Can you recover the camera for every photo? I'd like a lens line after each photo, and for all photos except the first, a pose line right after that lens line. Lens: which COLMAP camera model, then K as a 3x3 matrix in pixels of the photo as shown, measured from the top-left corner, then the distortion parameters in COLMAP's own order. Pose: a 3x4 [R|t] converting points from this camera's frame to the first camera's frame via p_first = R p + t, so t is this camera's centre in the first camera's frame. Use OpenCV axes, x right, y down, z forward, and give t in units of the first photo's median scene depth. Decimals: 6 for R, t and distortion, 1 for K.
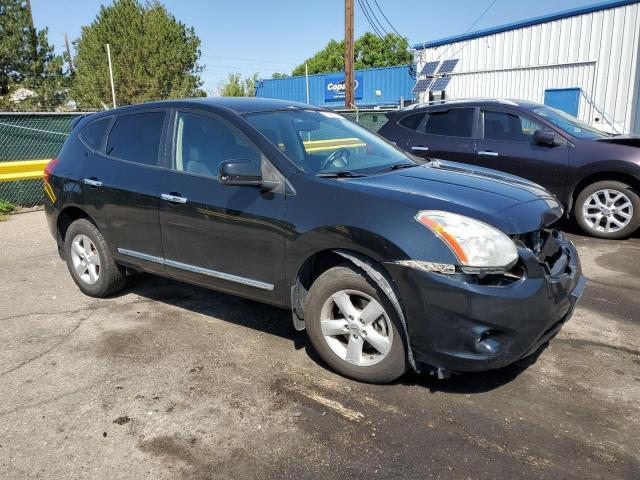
lens RADIAL K [[514.1, 0, 320.0], [0, 514.1, 240.0], [0, 0, 1]] dist [0.004488, 0.001865]
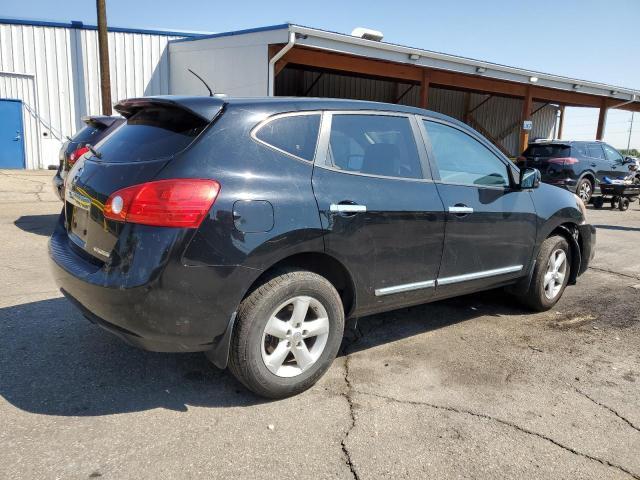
lens RADIAL K [[514.1, 0, 320.0], [0, 514.1, 240.0], [0, 0, 1]] dist [0.004488, 0.001865]
pose [[0.239148, -0.133253, 0.961796, -0.330988], [0.162435, 0.982070, 0.095673, -0.041375], [-0.957300, 0.133349, 0.256505, 0.260678]]
